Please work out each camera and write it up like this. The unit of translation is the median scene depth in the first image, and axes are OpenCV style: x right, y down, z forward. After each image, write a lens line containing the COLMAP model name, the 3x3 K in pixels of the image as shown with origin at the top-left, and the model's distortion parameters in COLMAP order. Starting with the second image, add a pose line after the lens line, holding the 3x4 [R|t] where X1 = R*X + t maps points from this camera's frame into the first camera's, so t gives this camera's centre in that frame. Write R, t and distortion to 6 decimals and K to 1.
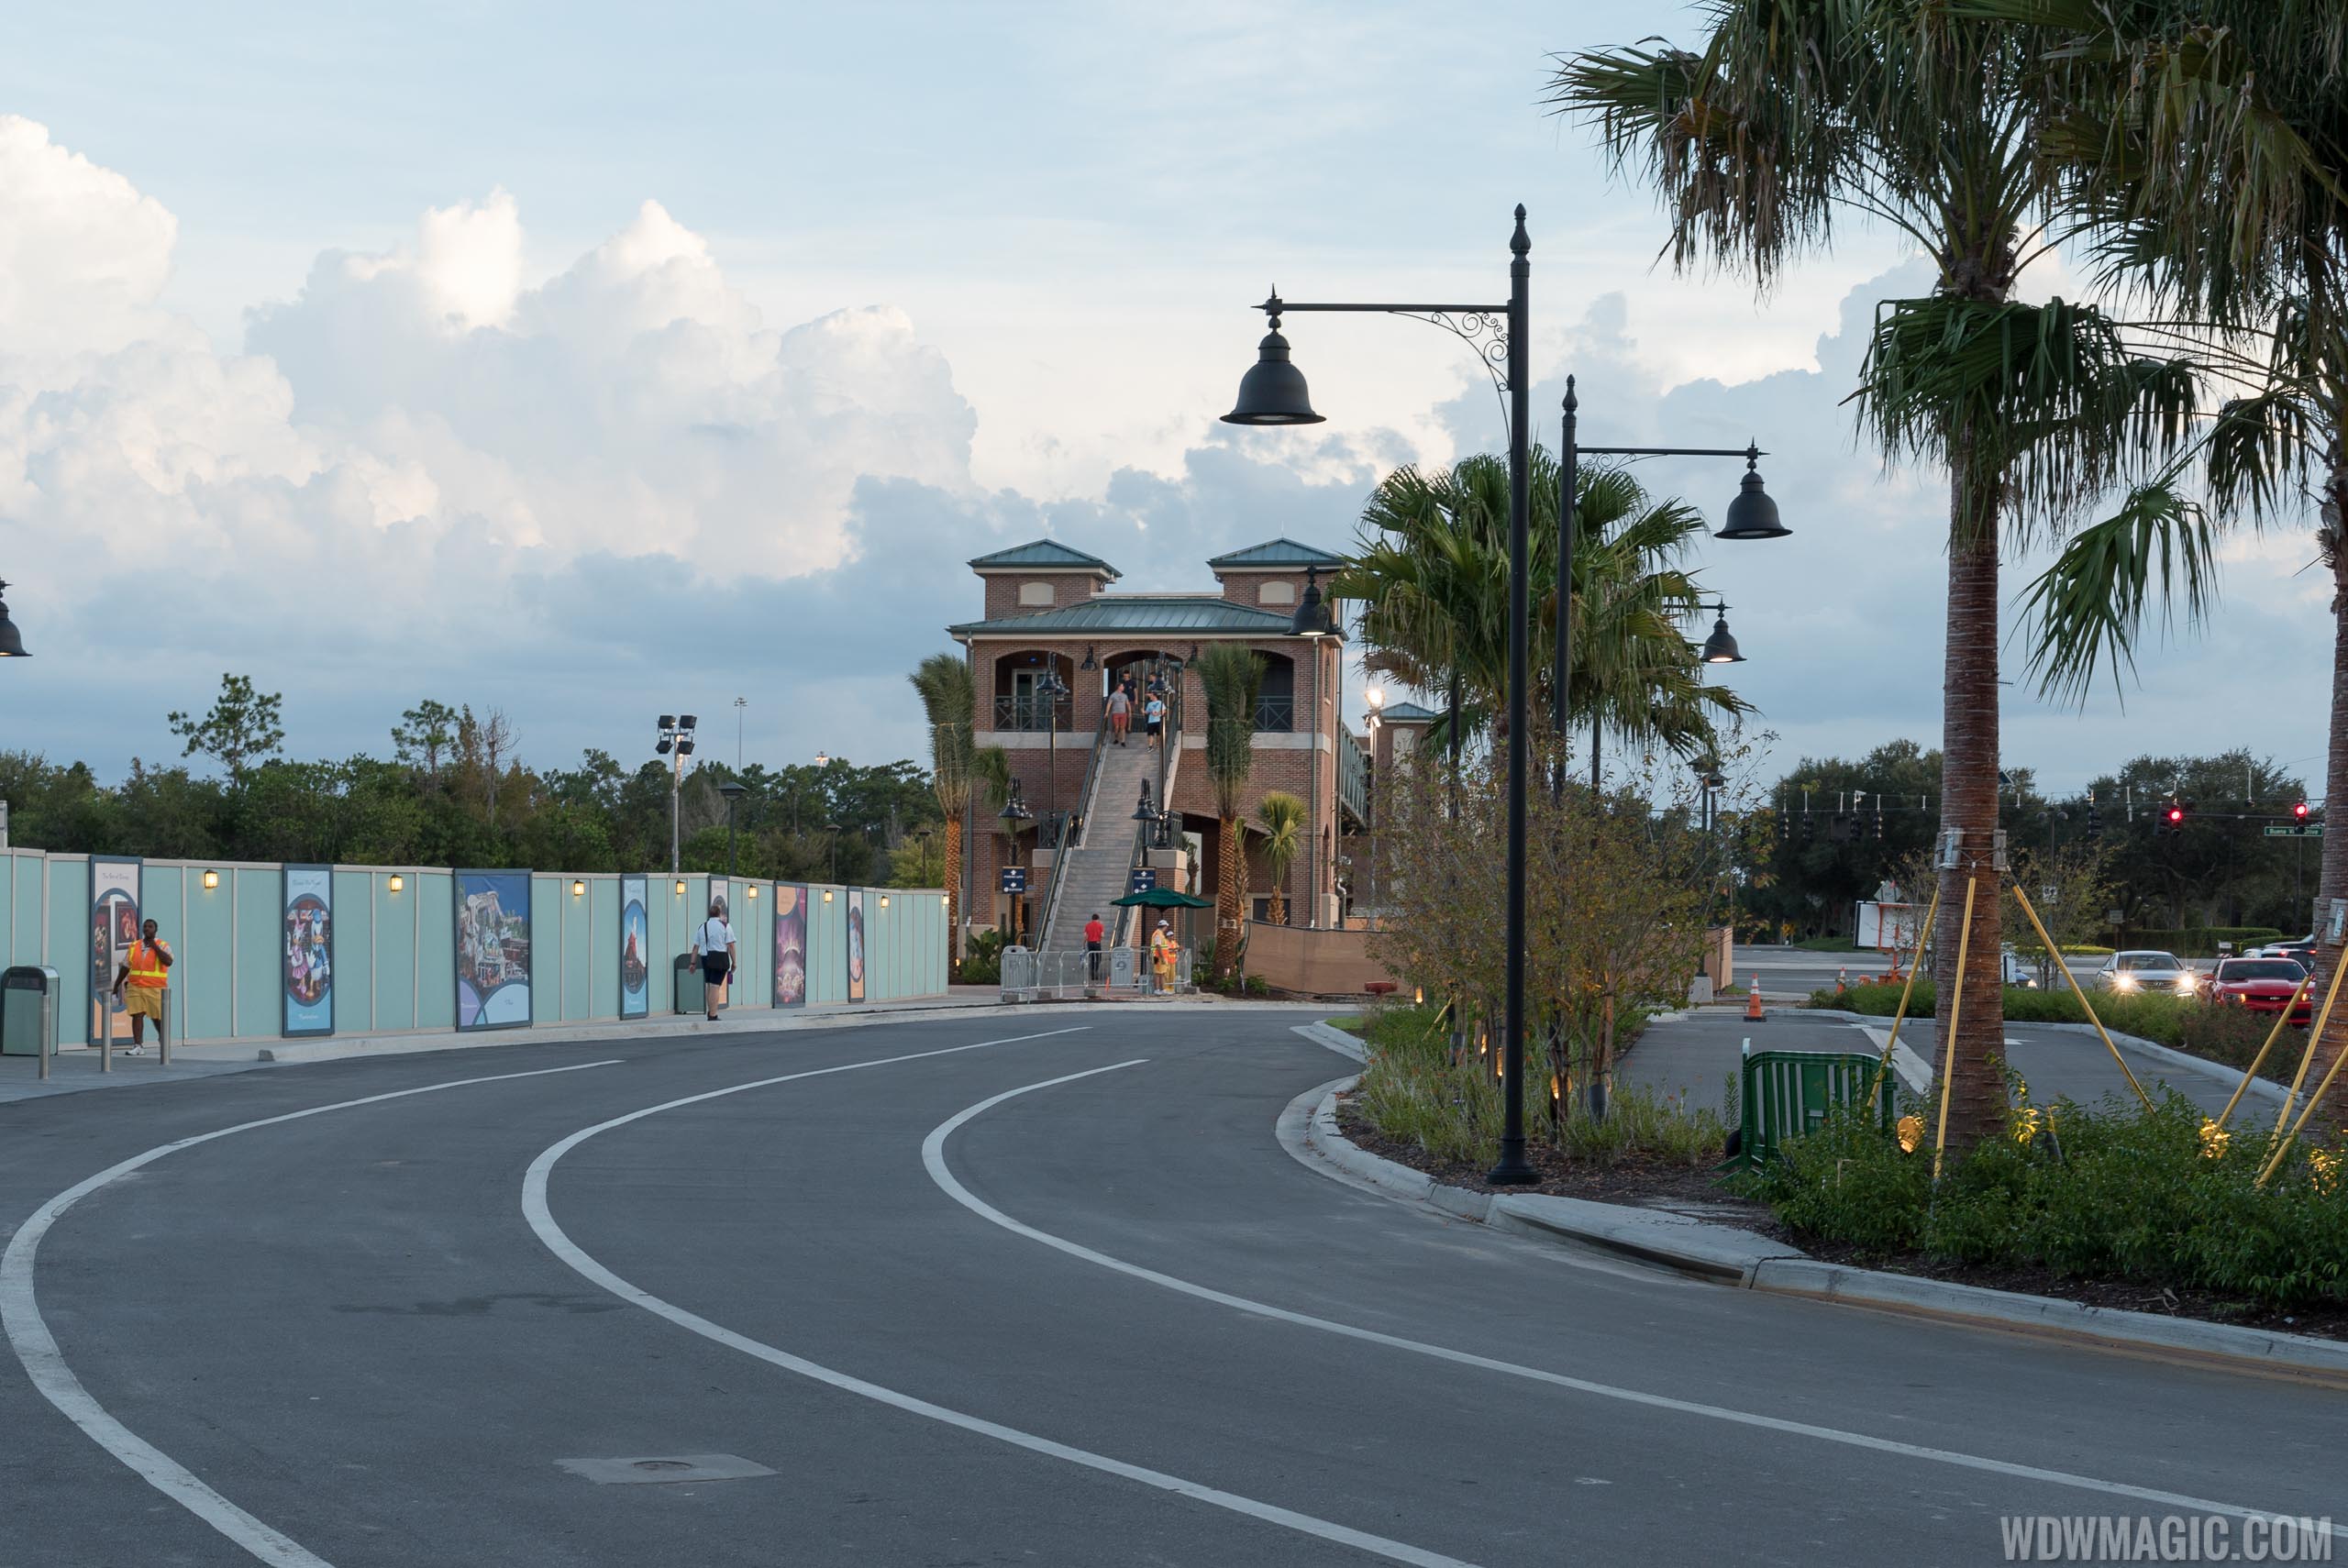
lens RADIAL K [[3087.9, 0, 1174.0], [0, 3087.9, 784.0], [0, 0, 1]] dist [0.010157, 0.010644]
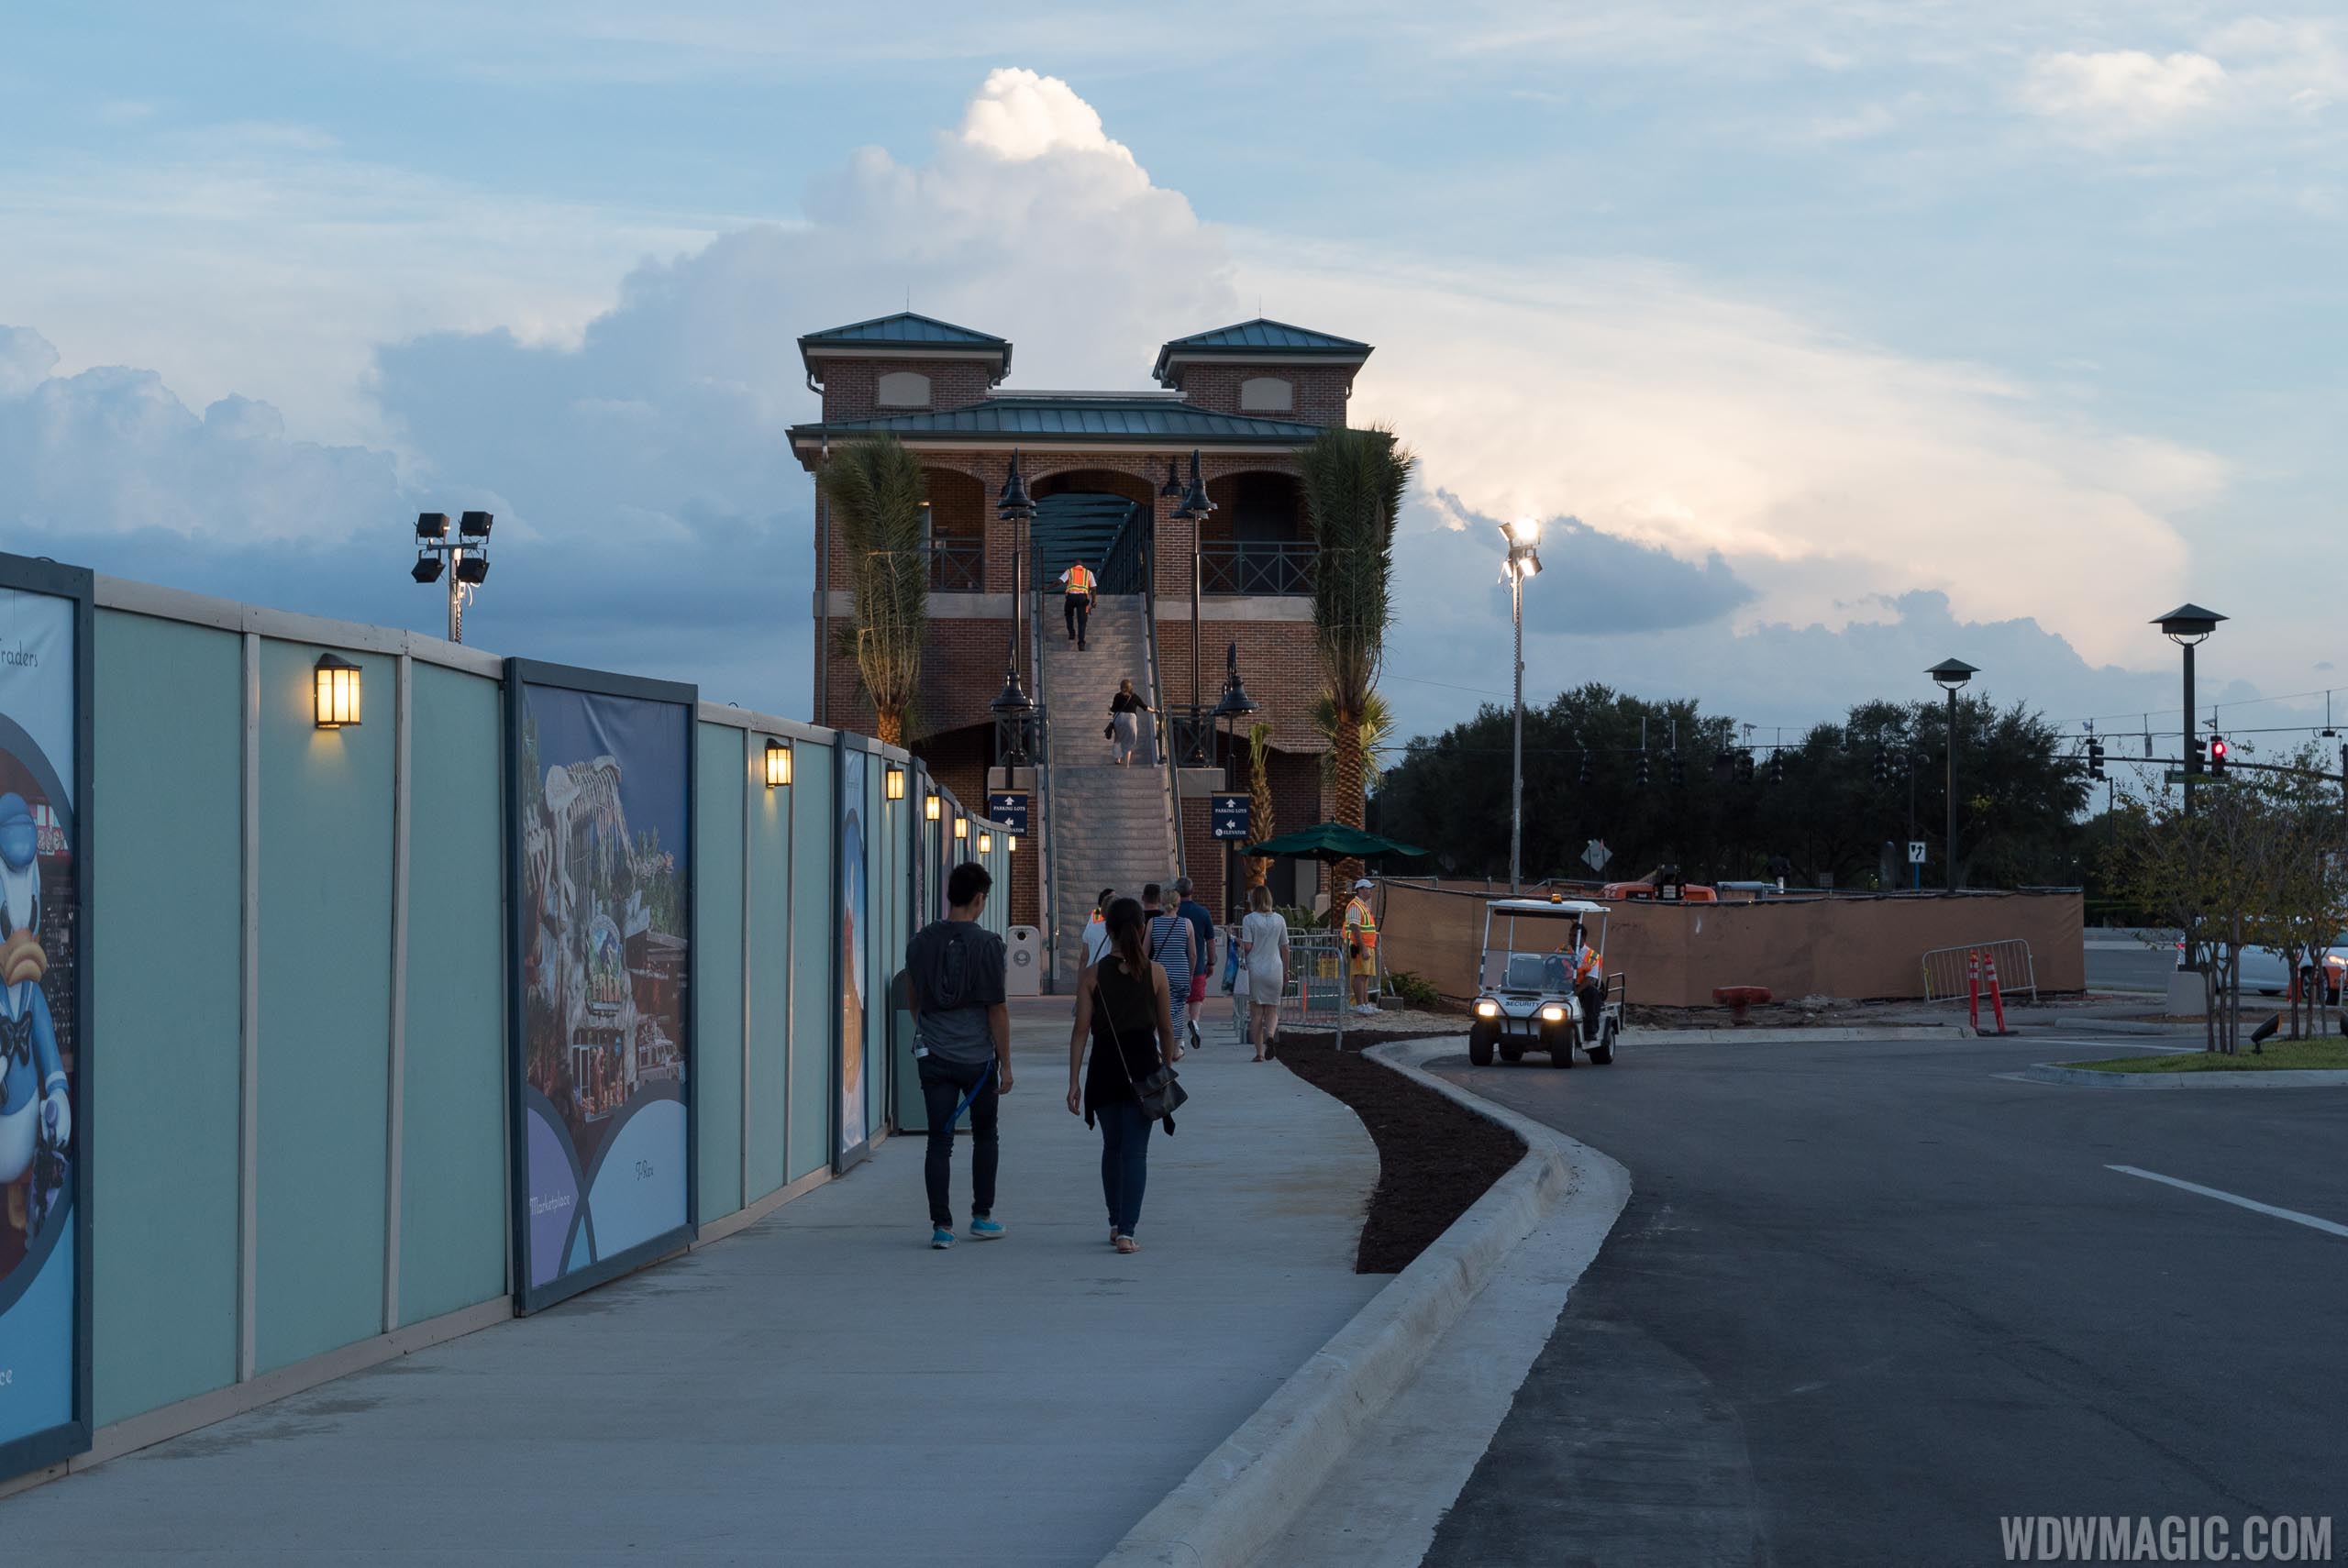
lens RADIAL K [[3087.9, 0, 1174.0], [0, 3087.9, 784.0], [0, 0, 1]] dist [0.010157, 0.010644]
pose [[0.985142, 0.003242, 0.171708, -0.120167], [-0.005098, 0.999933, 0.010369, 0.018778], [-0.171663, -0.011091, 0.985093, 0.402734]]
